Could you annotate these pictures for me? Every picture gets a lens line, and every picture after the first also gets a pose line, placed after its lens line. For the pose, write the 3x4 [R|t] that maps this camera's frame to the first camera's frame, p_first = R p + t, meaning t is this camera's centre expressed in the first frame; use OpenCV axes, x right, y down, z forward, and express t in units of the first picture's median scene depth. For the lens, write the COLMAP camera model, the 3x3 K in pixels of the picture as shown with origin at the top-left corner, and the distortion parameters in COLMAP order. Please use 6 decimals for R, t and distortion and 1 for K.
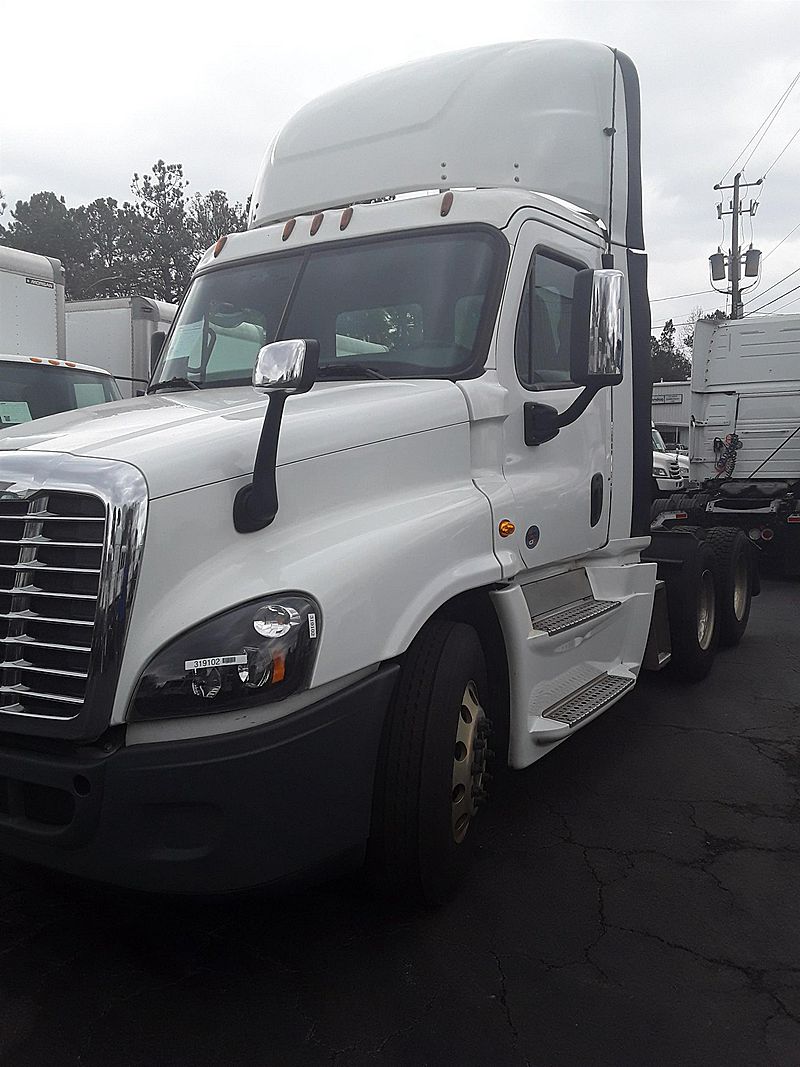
lens RADIAL K [[844.2, 0, 434.6], [0, 844.2, 527.9], [0, 0, 1]] dist [0.000644, -0.000214]
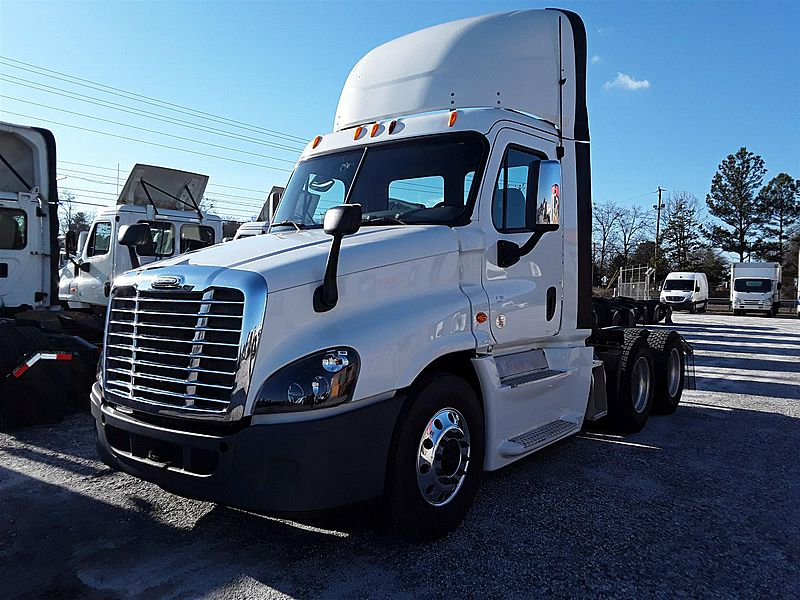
lens RADIAL K [[633.0, 0, 423.0], [0, 633.0, 303.6], [0, 0, 1]] dist [0.000644, -0.000214]
pose [[0.995630, 0.018554, -0.091524, 0.074367], [-0.022518, 0.998844, -0.042468, 0.024926], [0.090630, 0.044343, 0.994897, -0.202580]]
